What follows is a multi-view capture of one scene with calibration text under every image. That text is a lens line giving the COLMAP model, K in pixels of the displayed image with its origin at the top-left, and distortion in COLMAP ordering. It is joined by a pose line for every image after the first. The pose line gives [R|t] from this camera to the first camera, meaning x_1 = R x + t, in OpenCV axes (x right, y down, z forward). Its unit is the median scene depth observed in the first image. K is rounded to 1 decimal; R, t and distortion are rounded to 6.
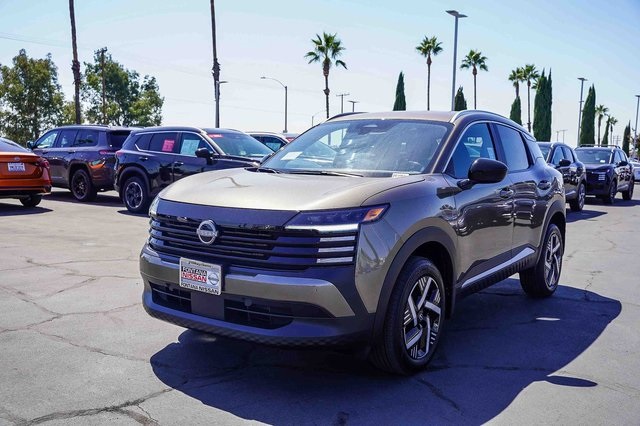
lens RADIAL K [[662.3, 0, 319.8], [0, 662.3, 211.0], [0, 0, 1]] dist [0.003753, 0.000000]
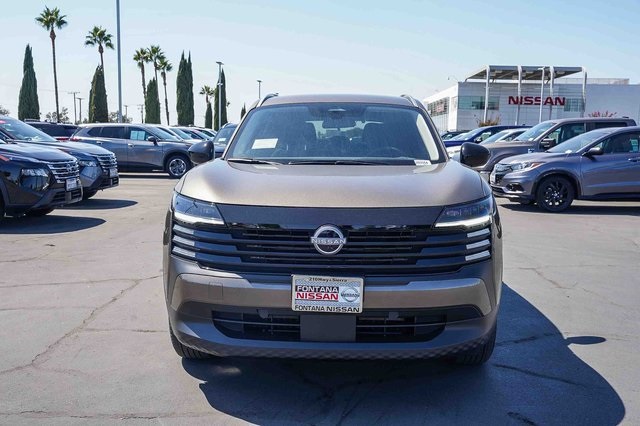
lens RADIAL K [[662.3, 0, 317.8], [0, 662.3, 216.4], [0, 0, 1]] dist [0.003753, 0.000000]
pose [[0.833135, -0.077961, 0.547548, -0.613193], [0.057889, 0.996869, 0.053854, -0.041179], [-0.550032, -0.013170, 0.835039, 0.313244]]
